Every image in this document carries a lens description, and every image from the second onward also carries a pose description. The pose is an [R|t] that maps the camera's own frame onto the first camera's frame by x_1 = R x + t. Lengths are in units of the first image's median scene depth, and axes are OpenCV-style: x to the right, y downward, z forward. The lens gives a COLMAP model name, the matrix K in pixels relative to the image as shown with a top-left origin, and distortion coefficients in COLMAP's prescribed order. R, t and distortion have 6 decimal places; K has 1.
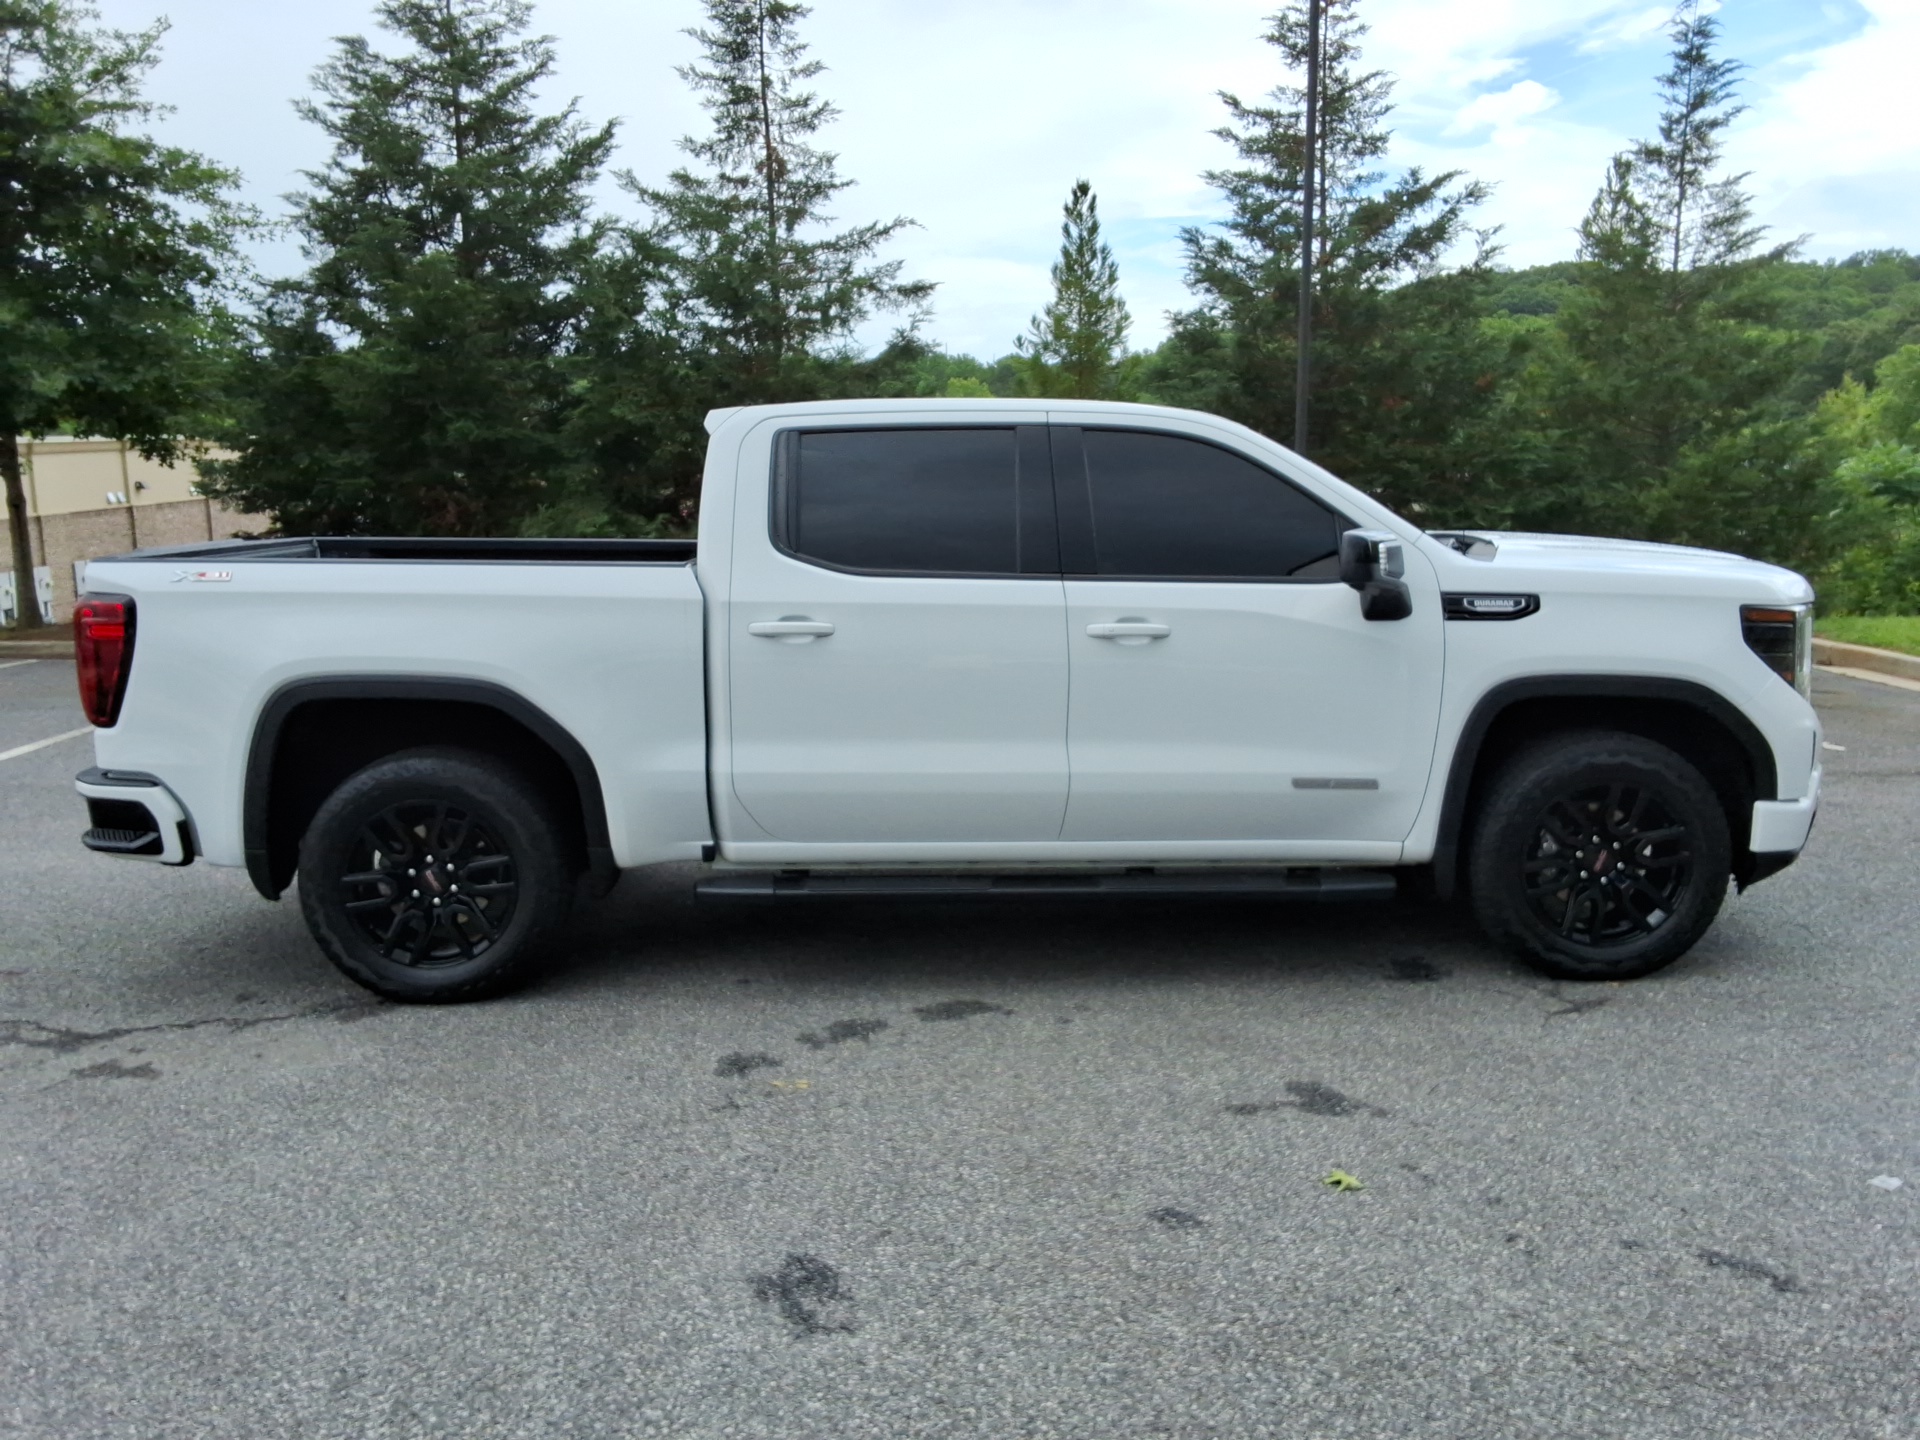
lens RADIAL K [[1535.8, 0, 967.2], [0, 1535.8, 722.7], [0, 0, 1]] dist [0.104414, -0.159965]
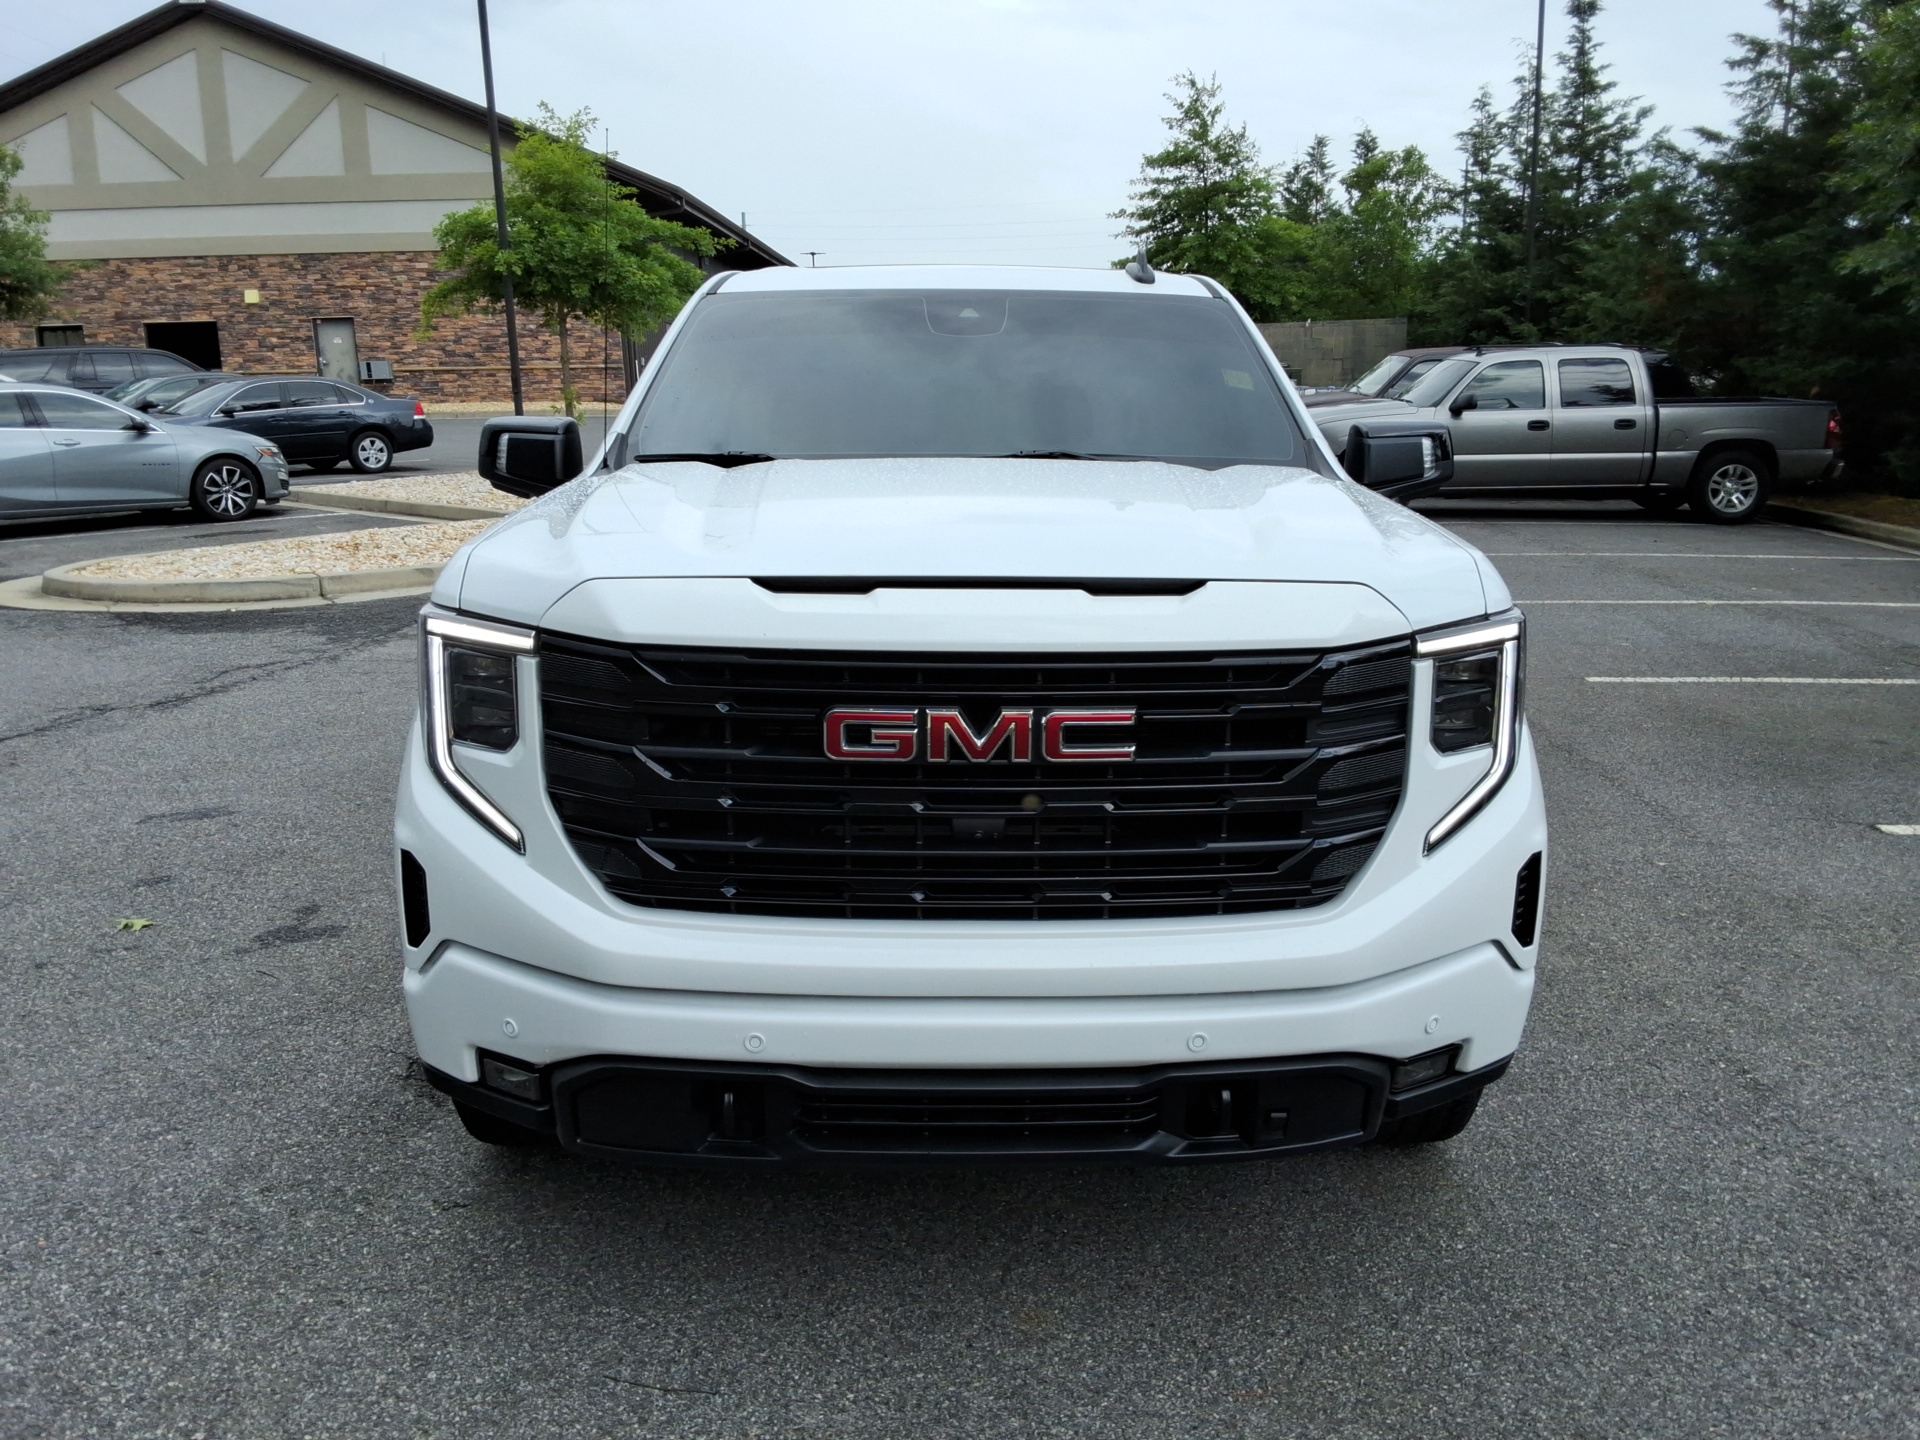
lens RADIAL K [[1535.8, 0, 988.0], [0, 1535.8, 710.2], [0, 0, 1]] dist [0.104414, -0.159965]
pose [[-0.002129, 0.218592, -0.975814, 1.067658], [-0.162725, 0.962734, 0.216017, -0.187344], [0.986669, 0.159249, 0.033521, 1.204035]]
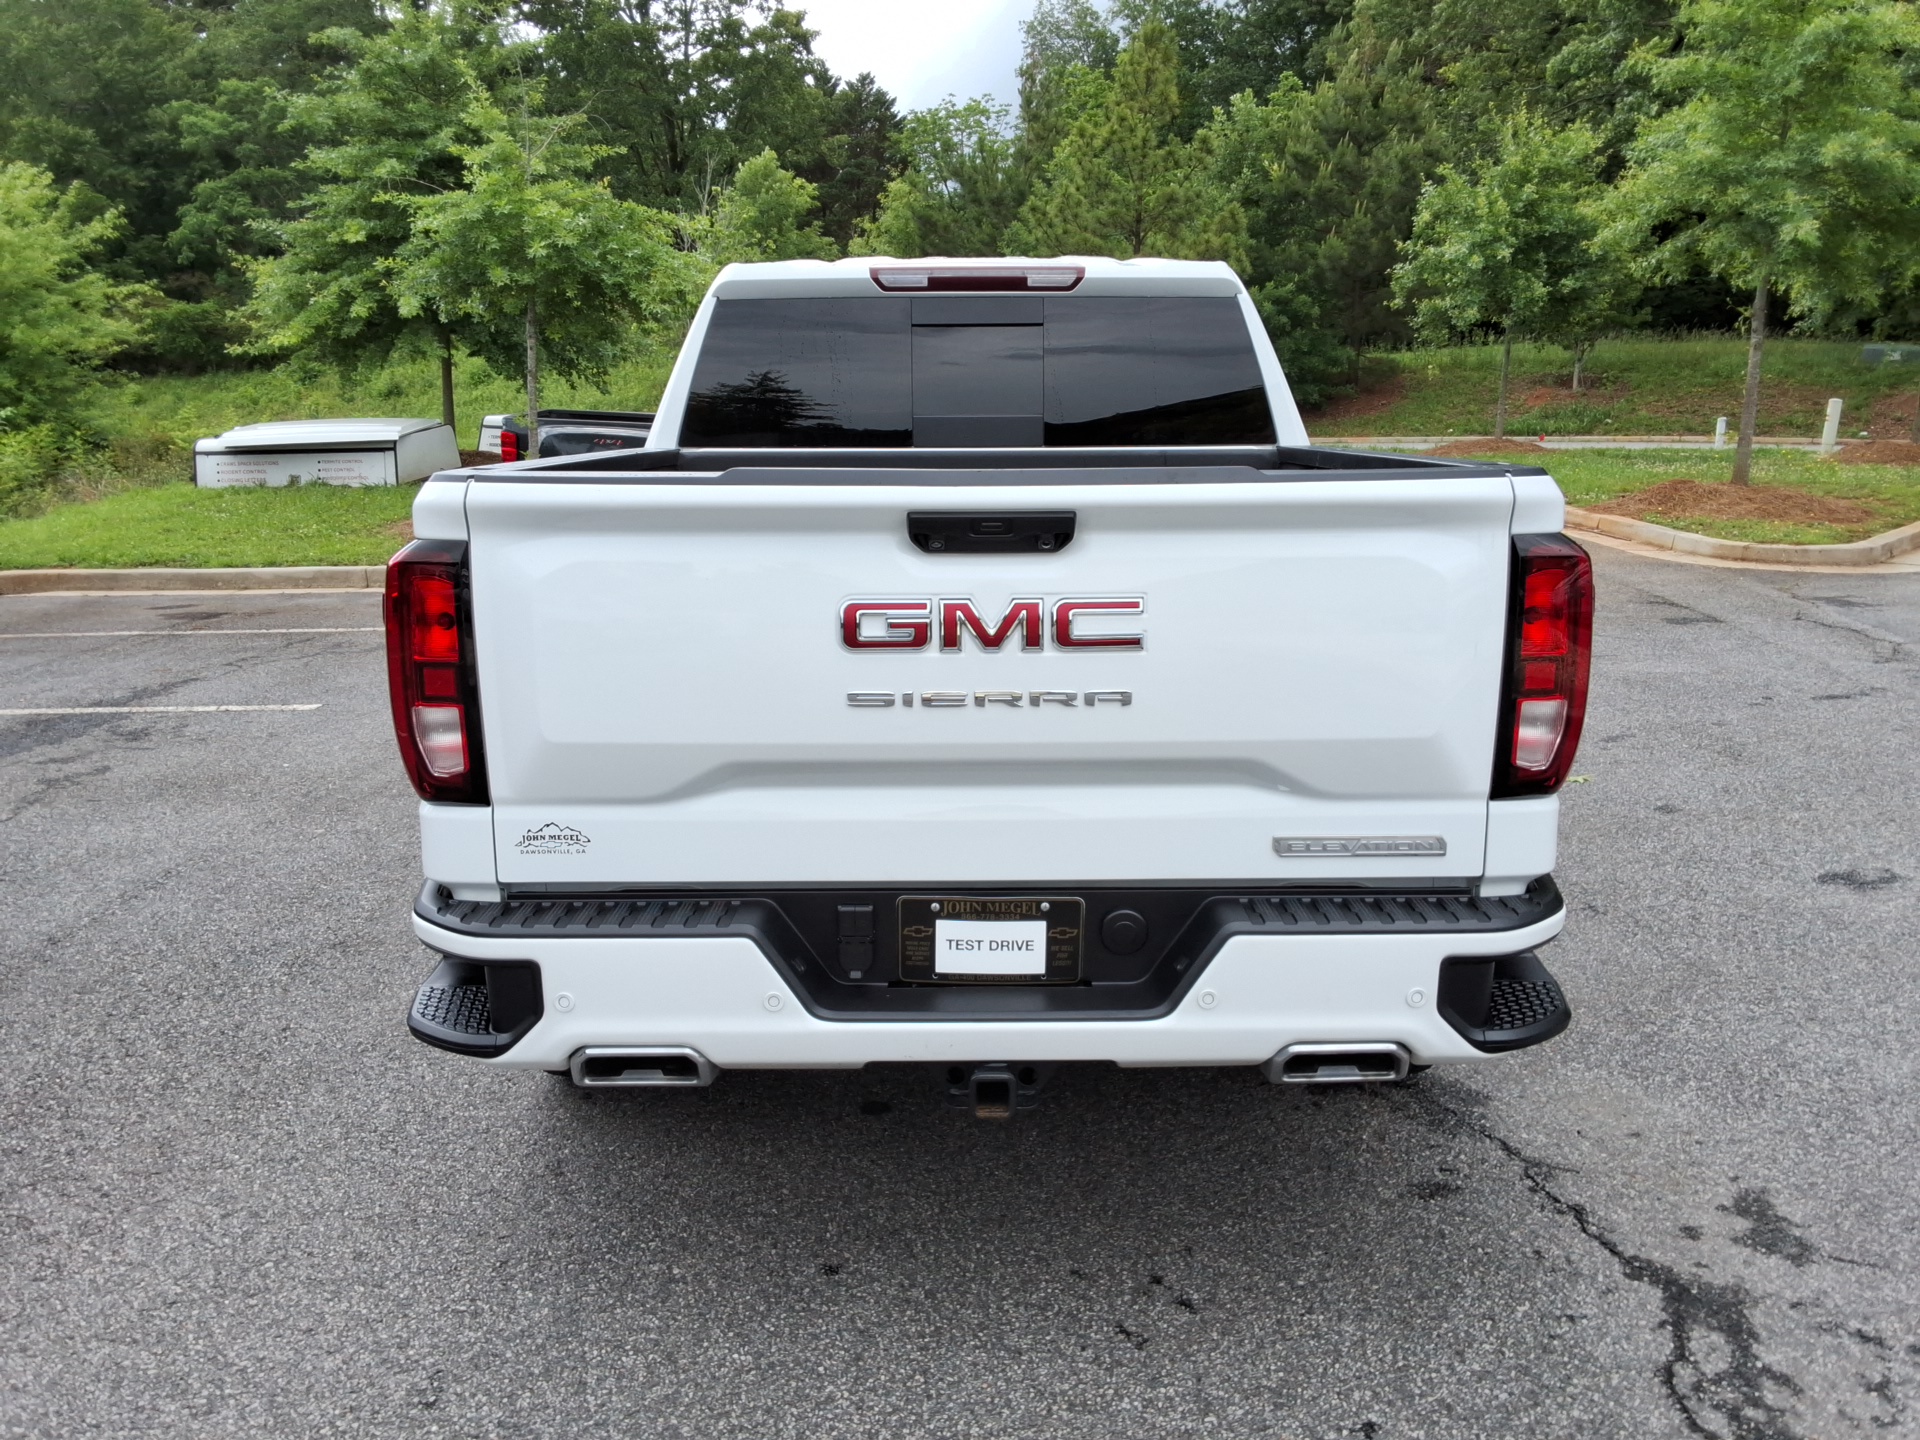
lens RADIAL K [[1535.8, 0, 971.5], [0, 1535.8, 720.4], [0, 0, 1]] dist [0.104414, -0.159965]
pose [[0.015491, -0.196059, 0.980470, -1.066554], [0.159175, 0.968566, 0.191164, -0.148997], [-0.987129, 0.153105, 0.046211, 1.174739]]
